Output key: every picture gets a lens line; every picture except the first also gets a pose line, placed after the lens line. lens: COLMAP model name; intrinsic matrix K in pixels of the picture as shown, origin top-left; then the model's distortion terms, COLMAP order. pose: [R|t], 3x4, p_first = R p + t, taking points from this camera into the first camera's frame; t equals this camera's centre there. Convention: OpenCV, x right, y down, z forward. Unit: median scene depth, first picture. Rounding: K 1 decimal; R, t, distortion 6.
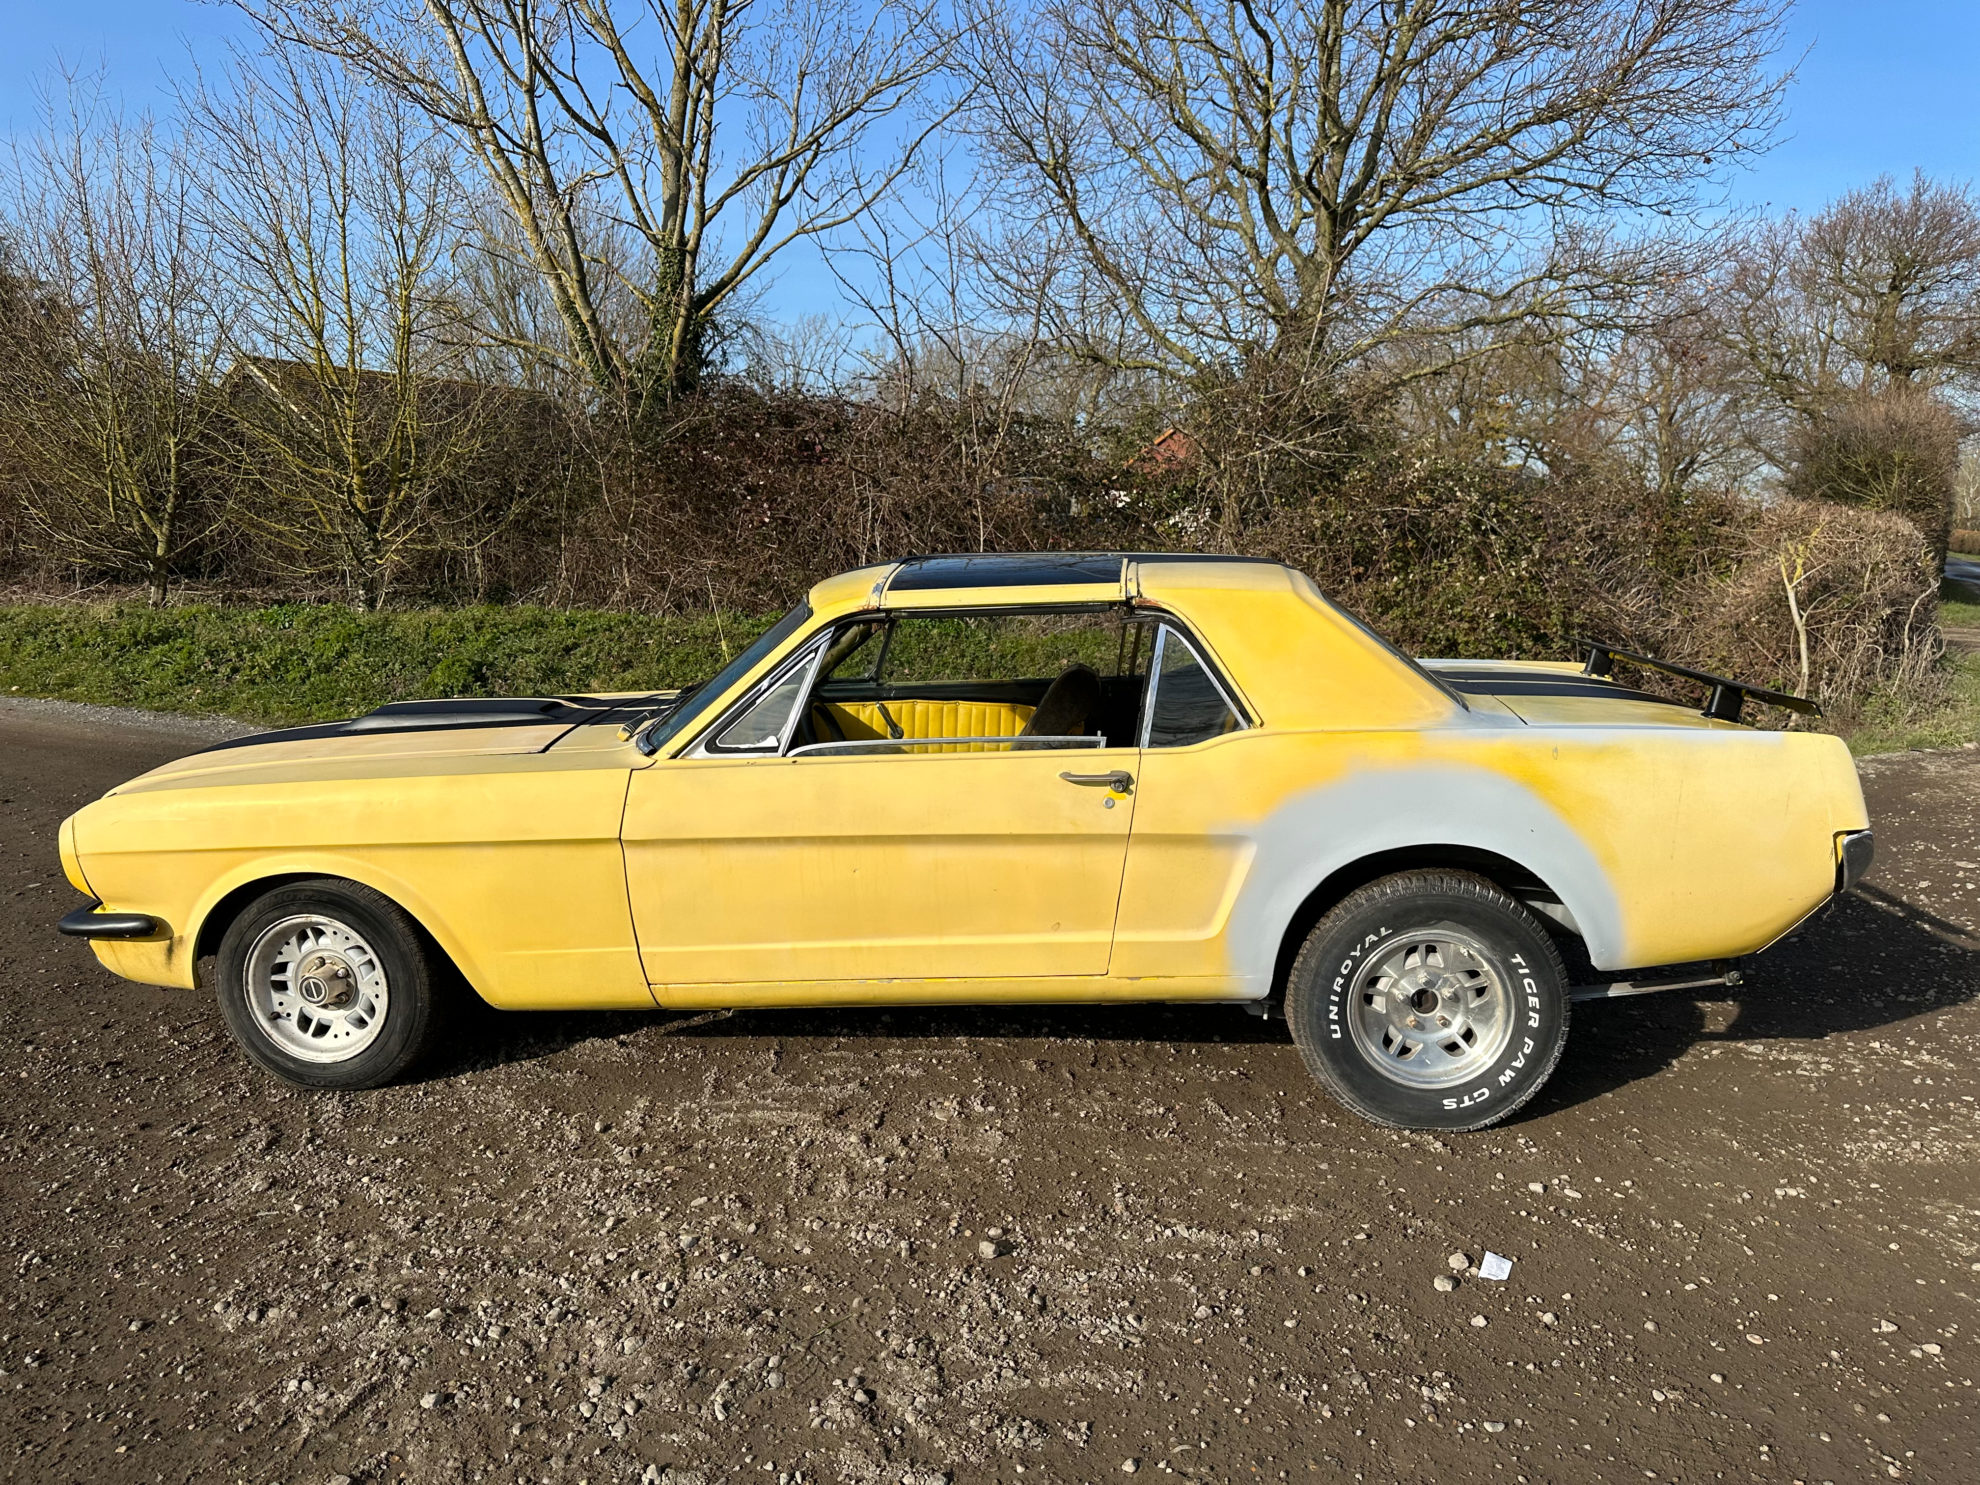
lens RADIAL K [[1411.5, 0, 976.8], [0, 1411.5, 727.7], [0, 0, 1]] dist [0.023323, -0.026393]
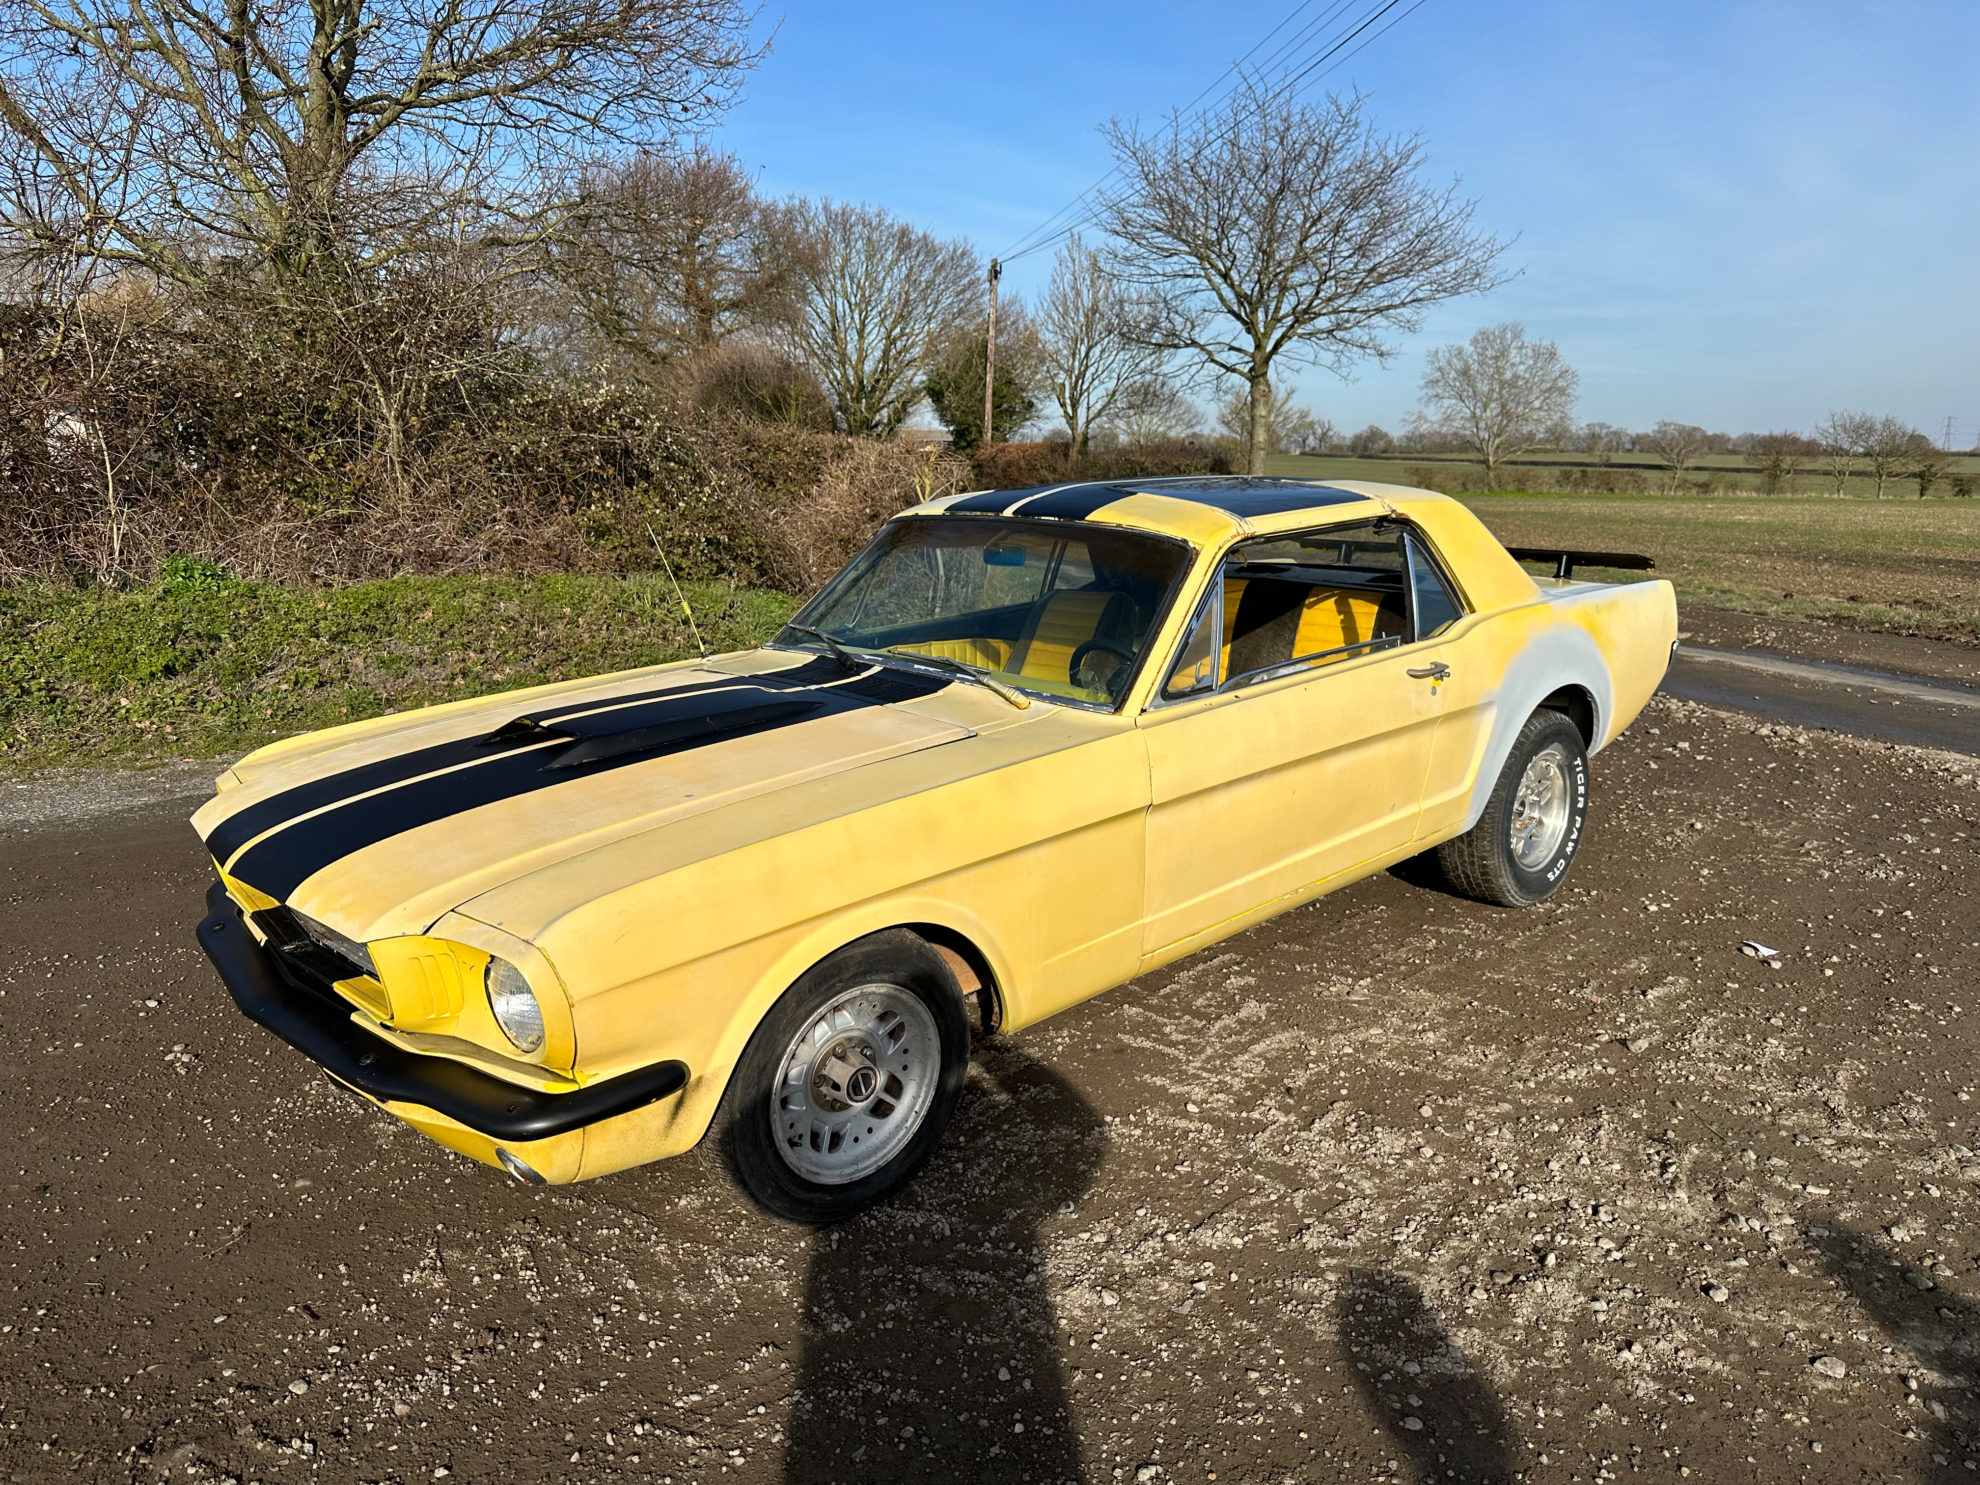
lens RADIAL K [[1411.5, 0, 982.4], [0, 1411.5, 748.0], [0, 0, 1]] dist [0.023323, -0.026393]
pose [[0.677930, -0.163968, 0.716607, -0.966491], [0.116757, 0.986450, 0.115255, -0.074772], [-0.725795, 0.005534, 0.687889, 0.447593]]
